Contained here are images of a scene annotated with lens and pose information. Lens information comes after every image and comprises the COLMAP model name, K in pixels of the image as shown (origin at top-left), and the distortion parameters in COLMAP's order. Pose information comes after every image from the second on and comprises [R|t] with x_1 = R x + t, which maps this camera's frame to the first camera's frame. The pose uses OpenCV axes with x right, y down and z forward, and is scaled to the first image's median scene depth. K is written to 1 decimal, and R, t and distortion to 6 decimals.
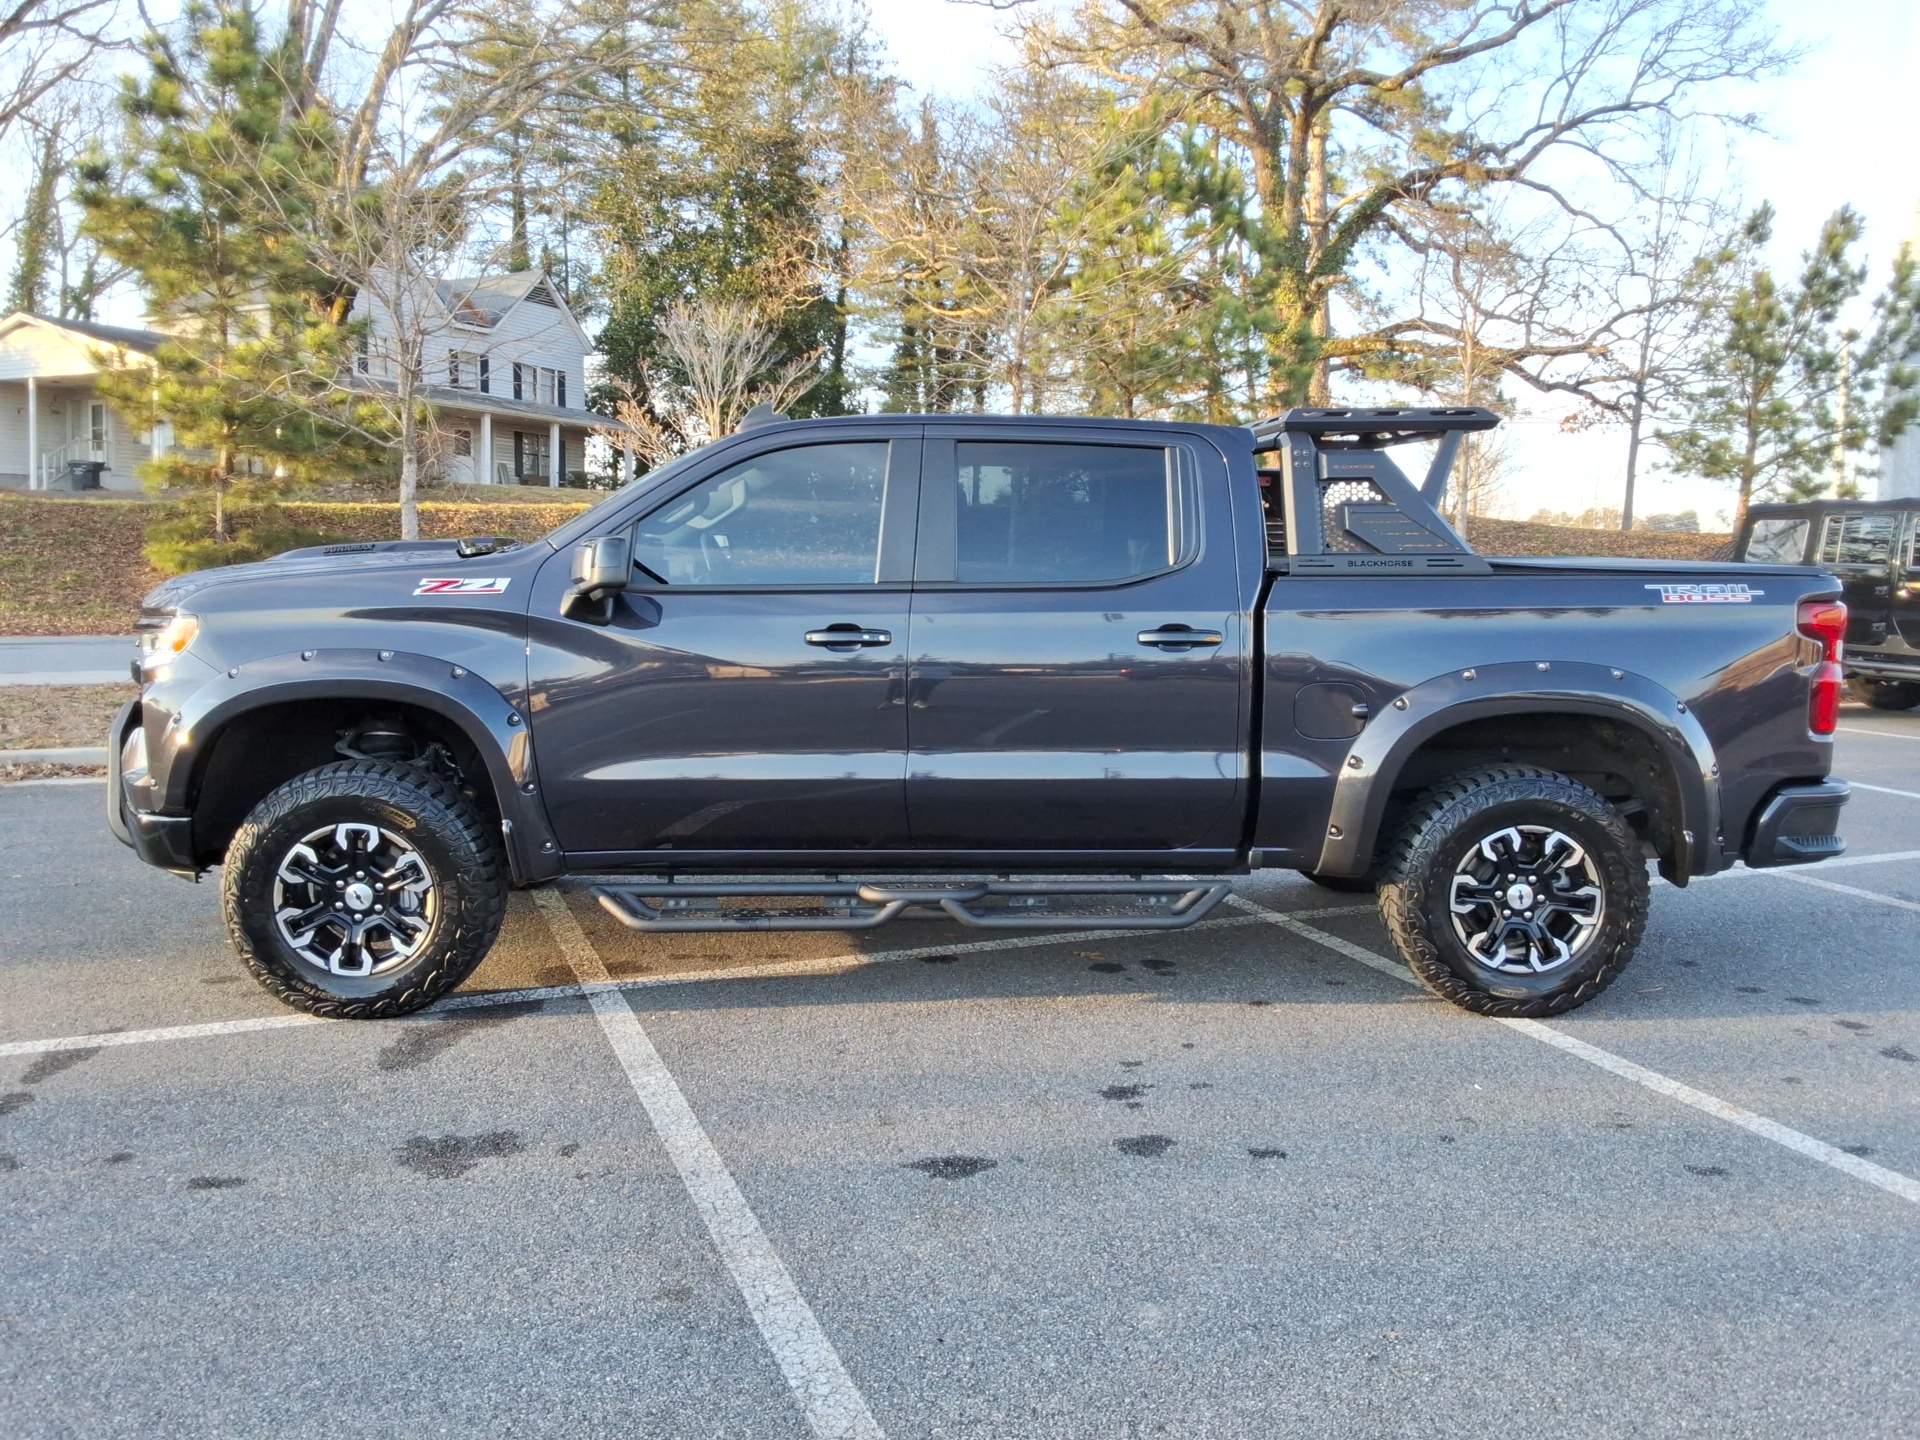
lens RADIAL K [[1515.4, 0, 989.1], [0, 1515.4, 709.8], [0, 0, 1]] dist [0.133089, -0.208048]
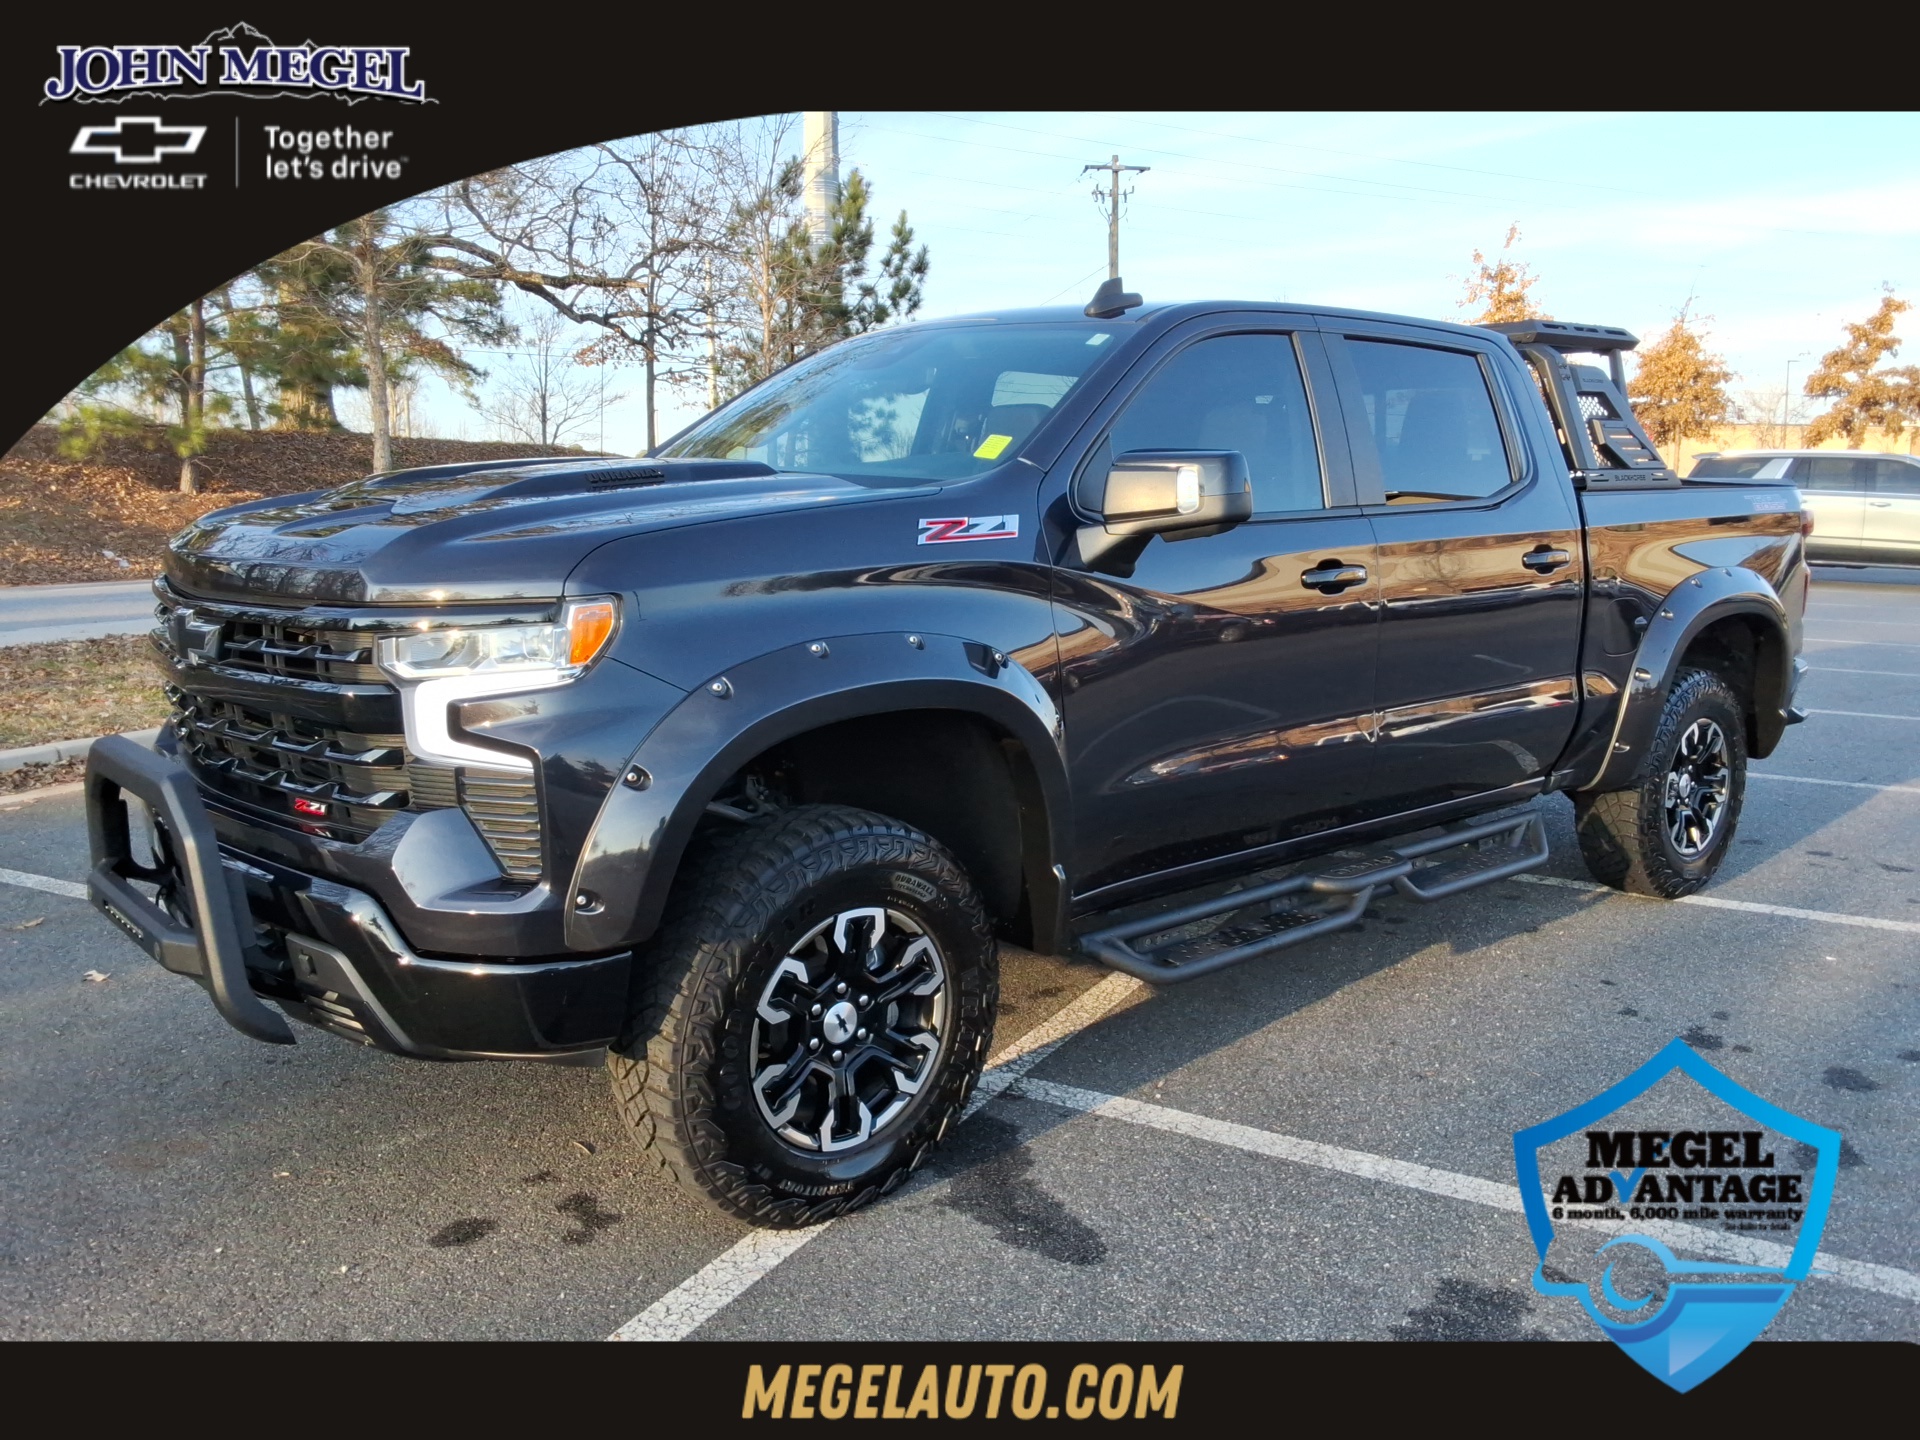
lens RADIAL K [[1539.4, 0, 976.4], [0, 1539.4, 692.4], [0, 0, 1]] dist [0.111695, -0.214437]
pose [[0.770558, -0.093199, 0.630520, -0.758745], [0.074299, 0.995642, 0.056367, -0.046488], [-0.633025, 0.003413, 0.774124, 0.472655]]
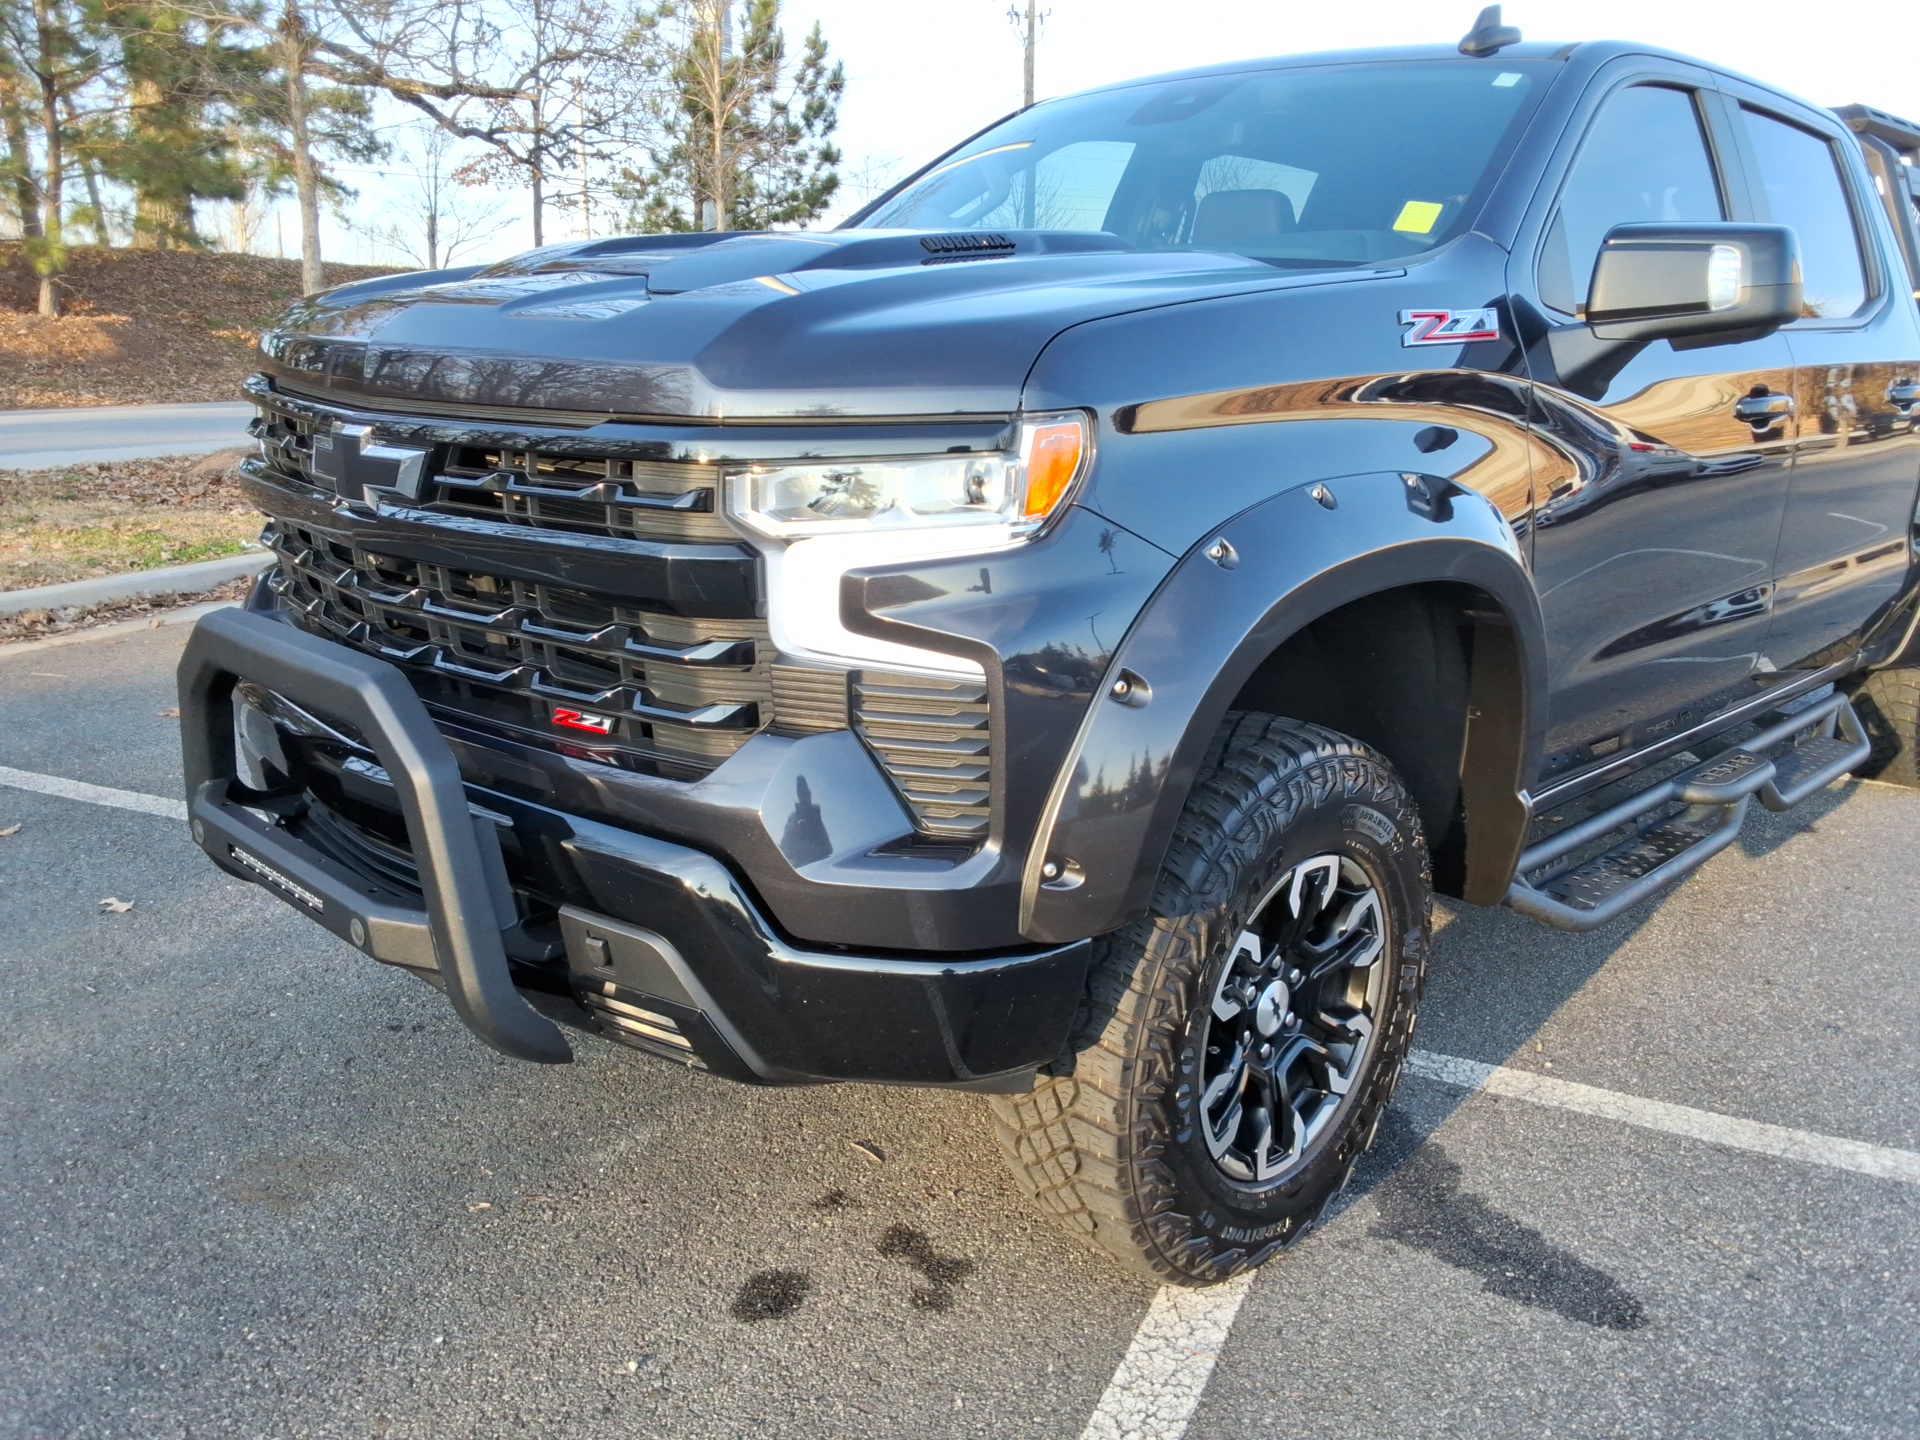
lens RADIAL K [[1543.1, 0, 958.7], [0, 1543.1, 688.8], [0, 0, 1]] dist [0.086893, -0.137695]
pose [[0.726597, -0.151515, 0.670149, -0.782162], [0.062797, 0.985944, 0.154827, -0.053212], [-0.684188, -0.070414, 0.725899, 0.734222]]
